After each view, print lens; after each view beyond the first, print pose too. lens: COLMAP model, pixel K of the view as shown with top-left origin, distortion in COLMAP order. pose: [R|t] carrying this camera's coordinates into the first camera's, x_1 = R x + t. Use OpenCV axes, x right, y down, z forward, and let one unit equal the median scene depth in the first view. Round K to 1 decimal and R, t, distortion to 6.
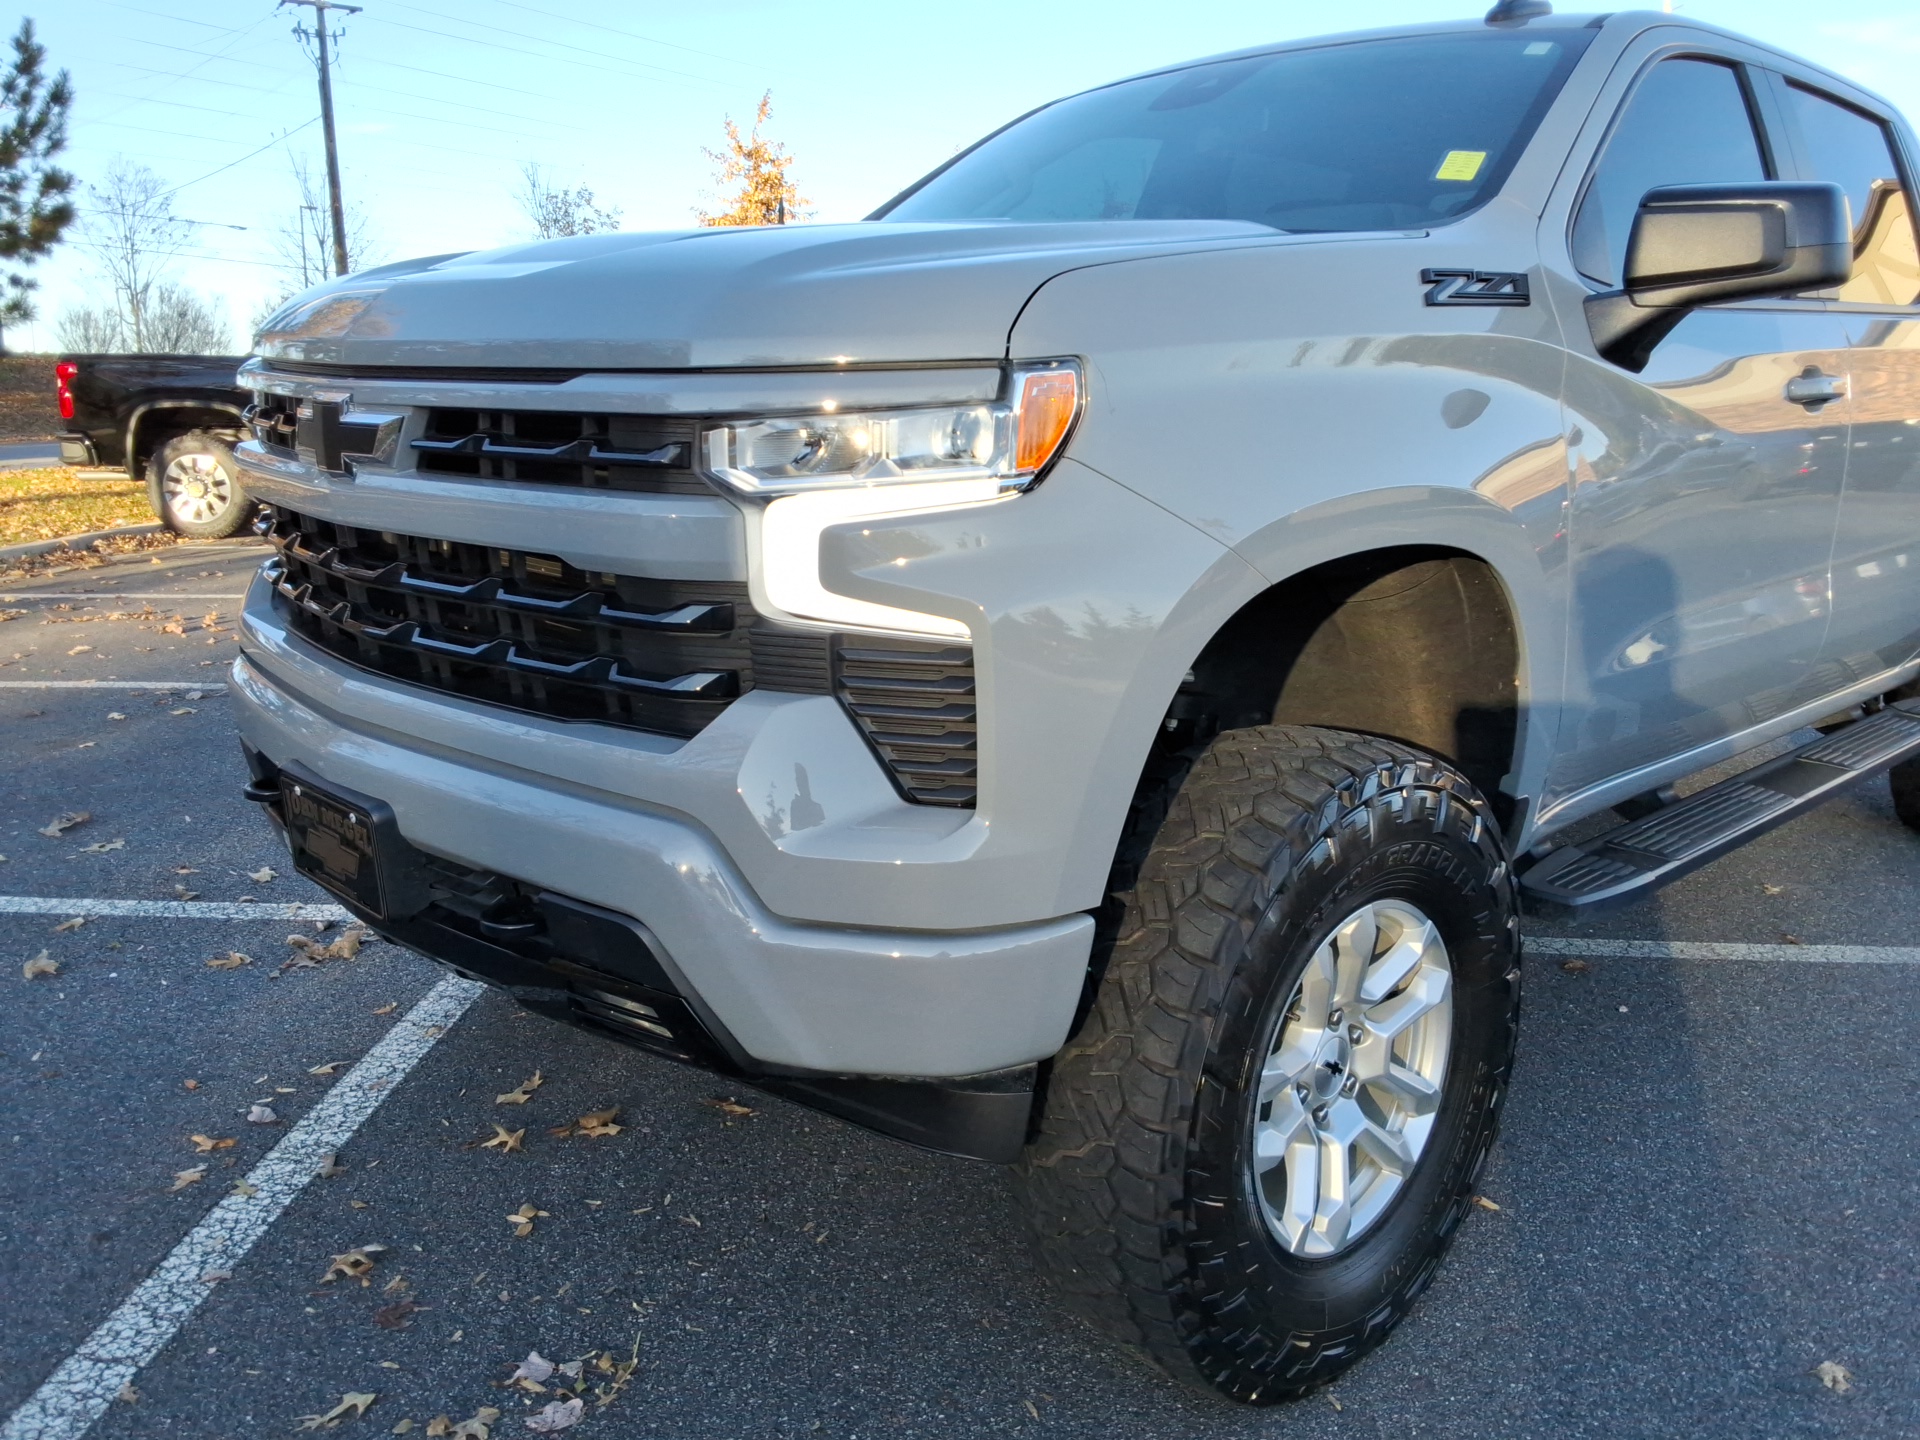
lens RADIAL K [[1554.3, 0, 965.2], [0, 1554.3, 694.6], [0, 0, 1]] dist [0.075017, -0.096544]
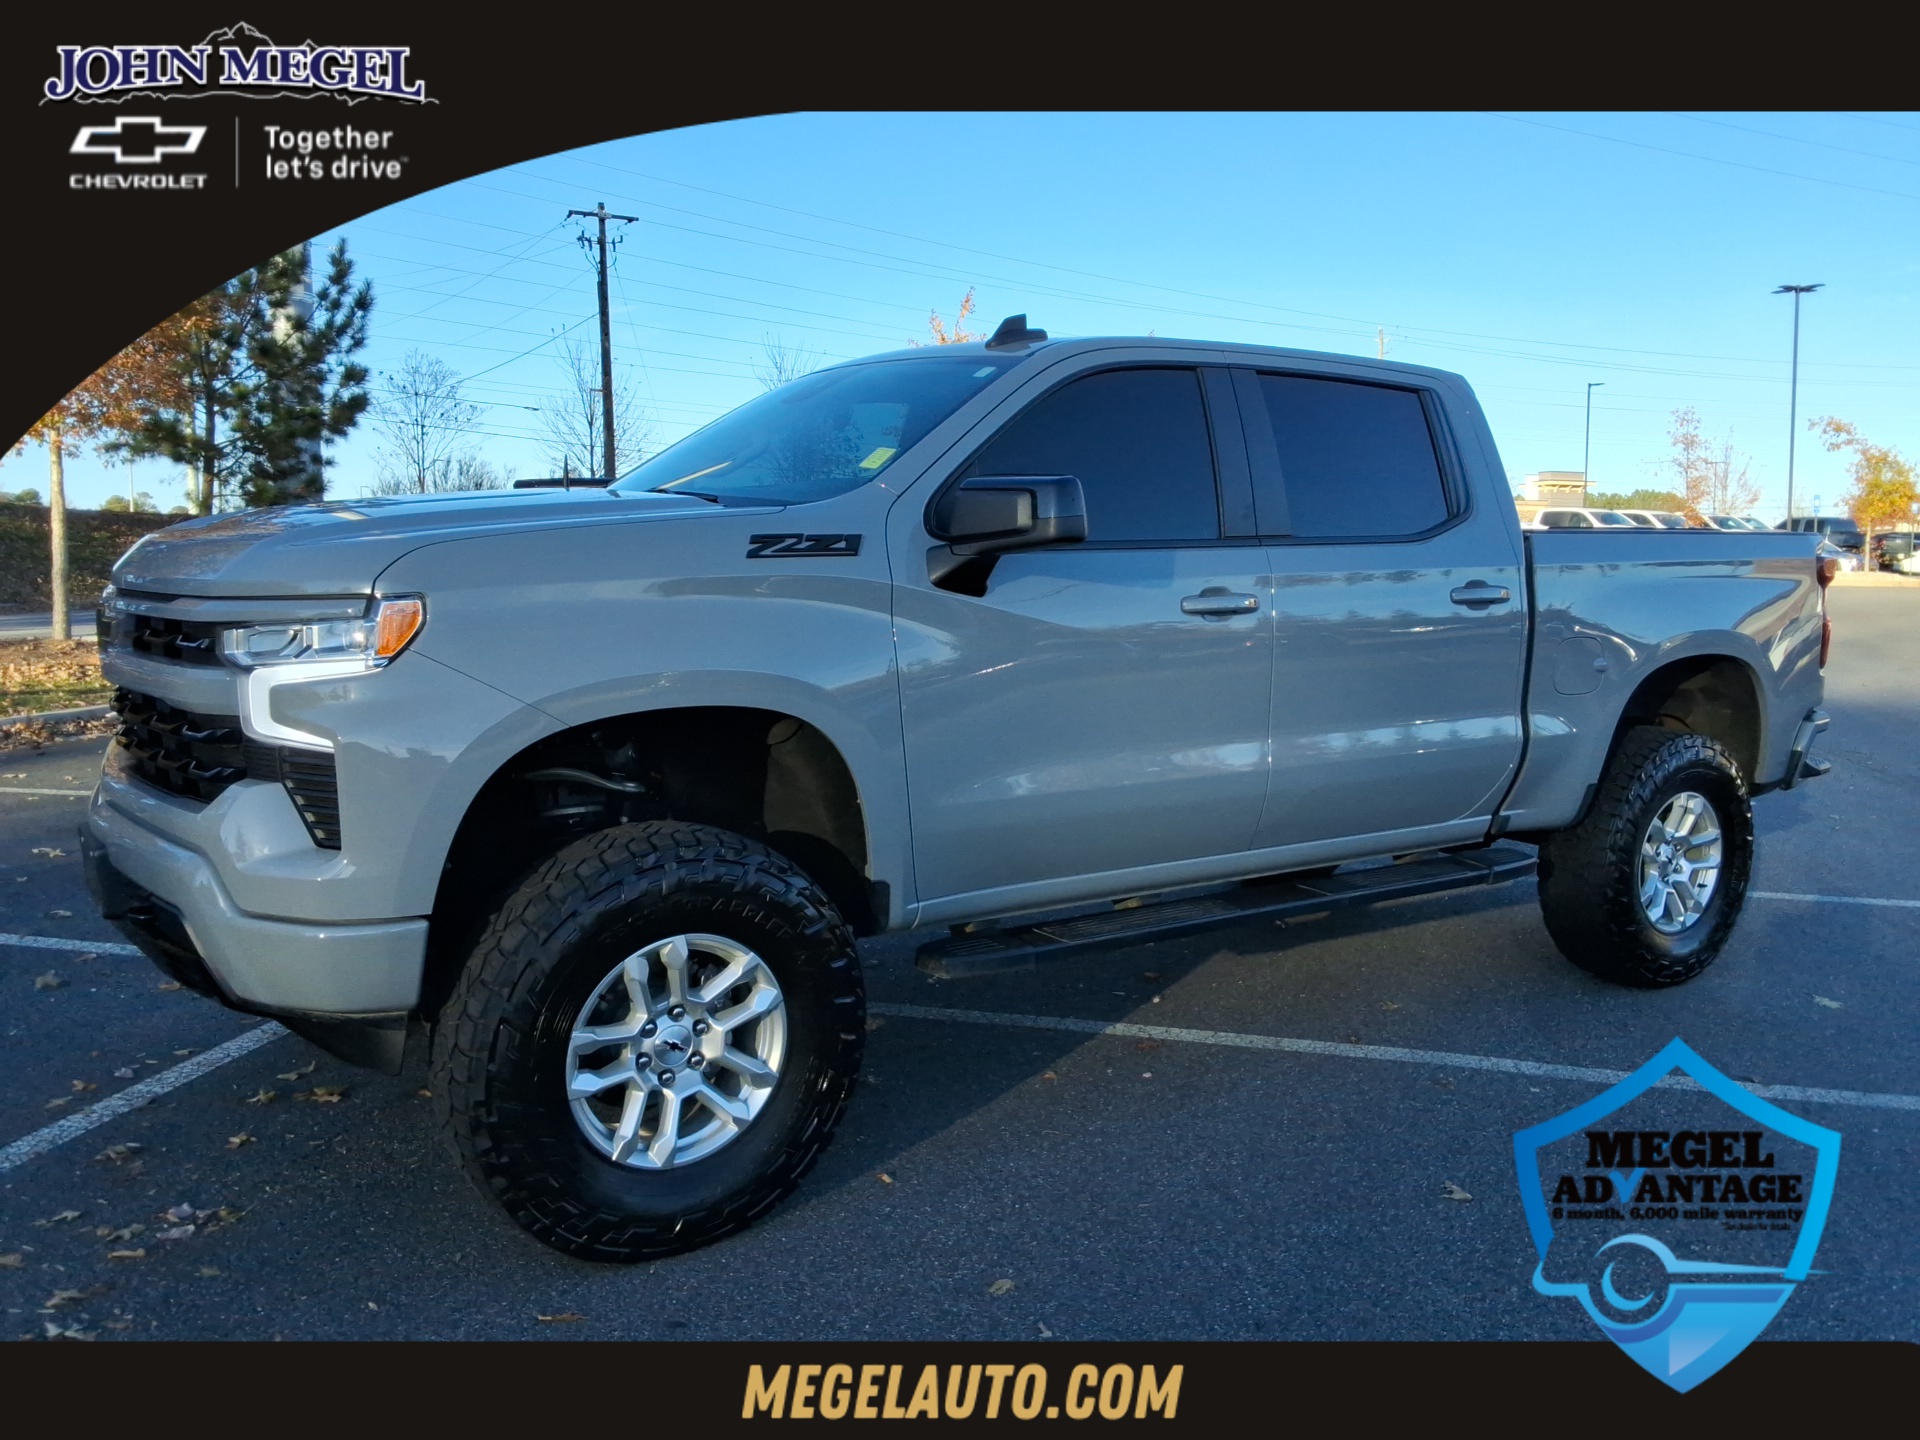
lens RADIAL K [[1543.2, 0, 979.4], [0, 1543.2, 711.8], [0, 0, 1]] dist [0.130721, -0.207704]
pose [[0.987264, 0.026517, -0.156867, 0.599854], [-0.040640, 0.995333, -0.087520, 0.027347], [0.153815, 0.092780, 0.983734, -0.381840]]
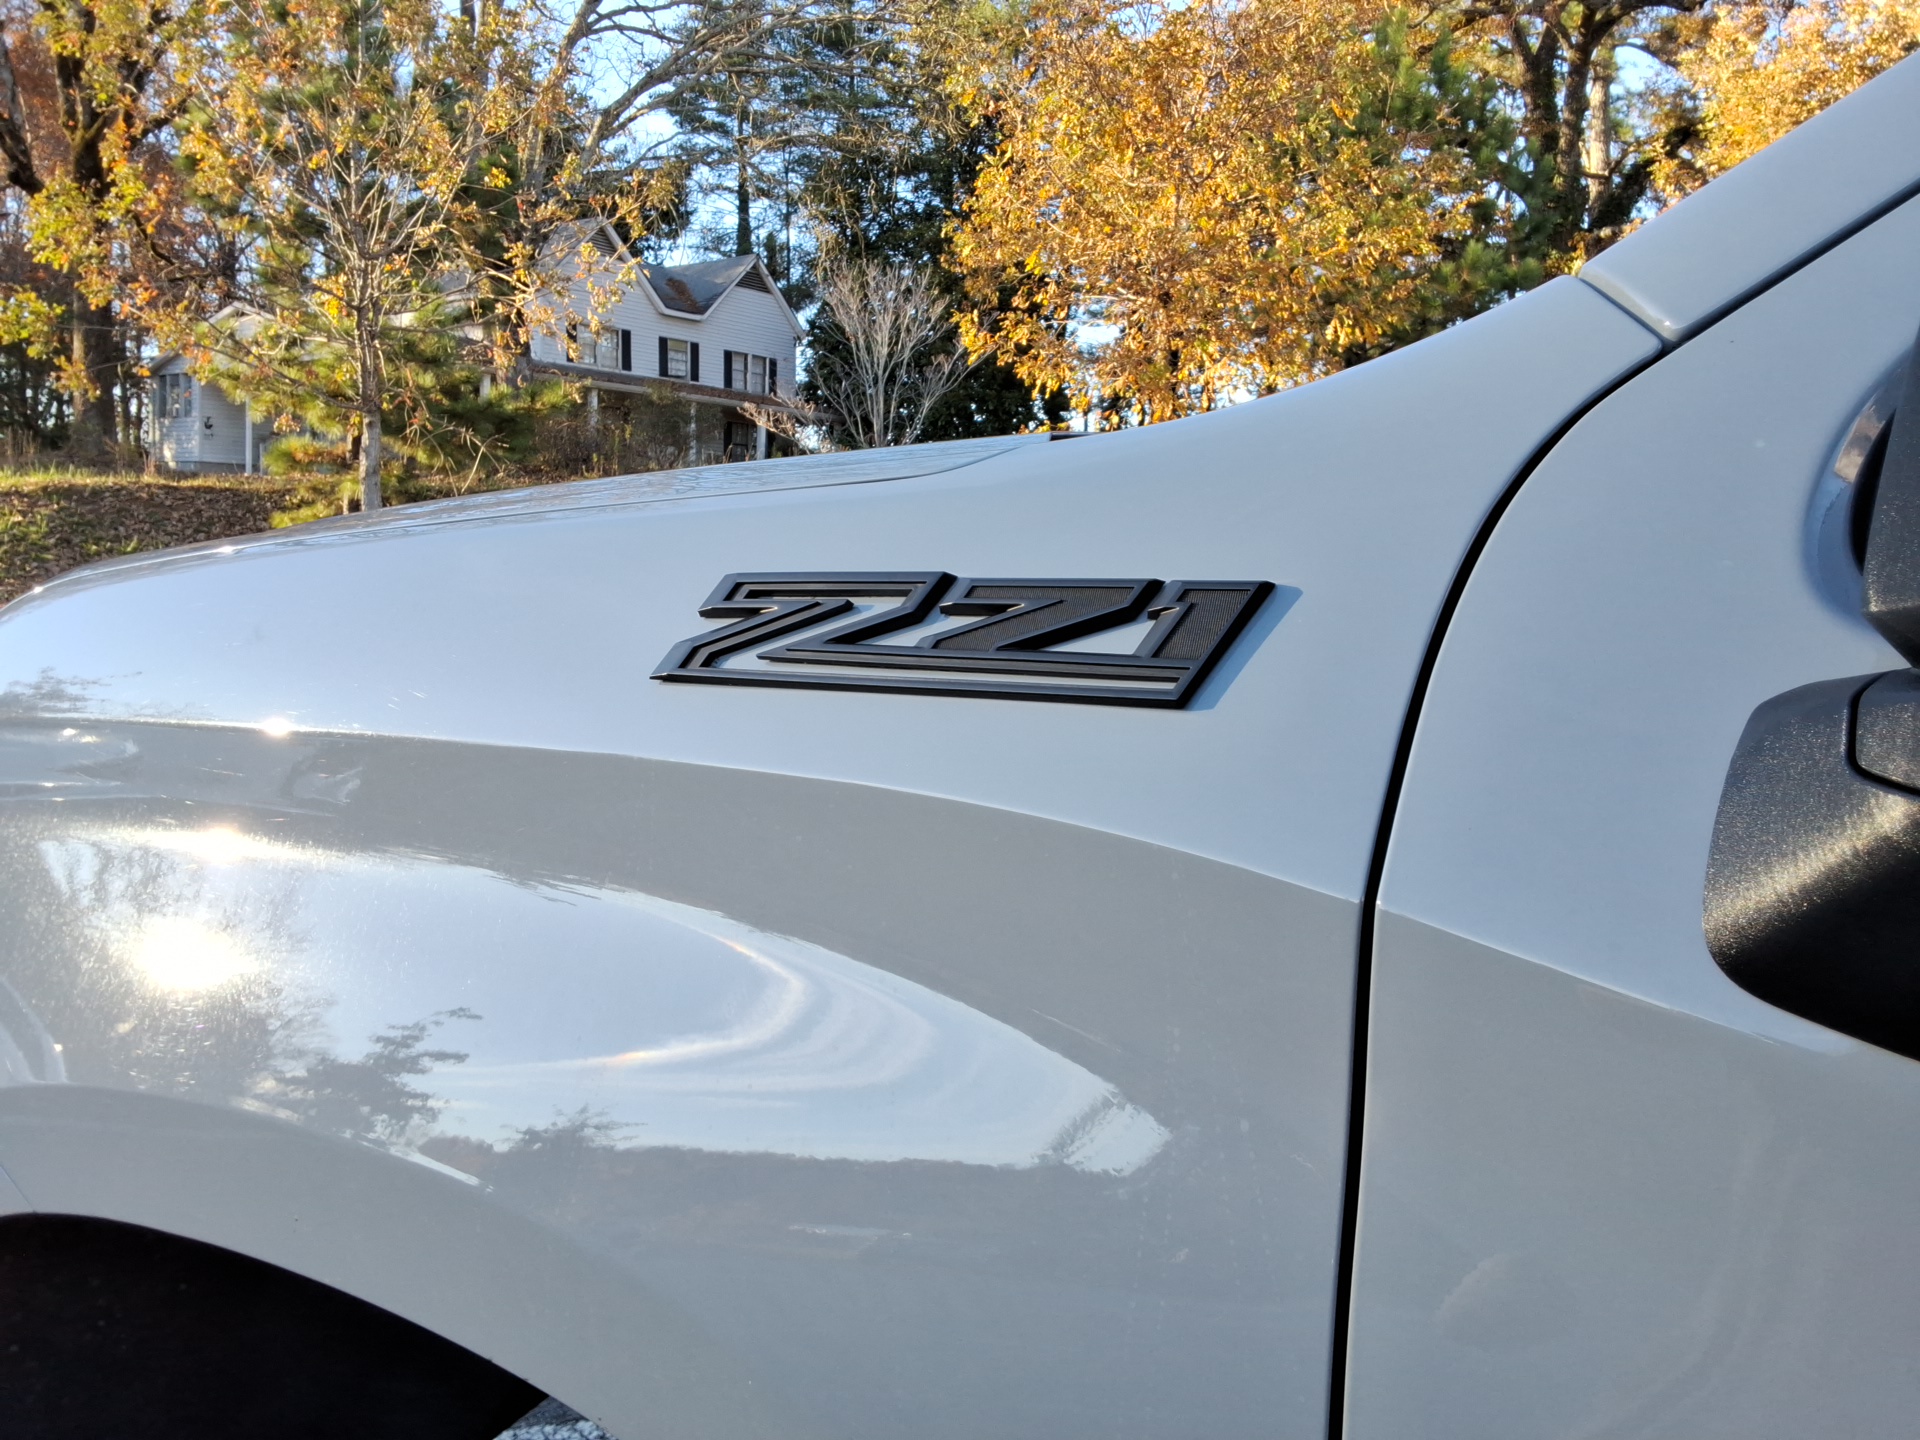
lens RADIAL K [[1566.4, 0, 957.4], [0, 1566.4, 698.6], [0, 0, 1]] dist [0.095774, -0.200228]
pose [[0.263767, 0.104932, -0.958862, 0.504503], [-0.206475, 0.977167, 0.050137, -0.210926], [0.942229, 0.184756, 0.279410, 0.736764]]
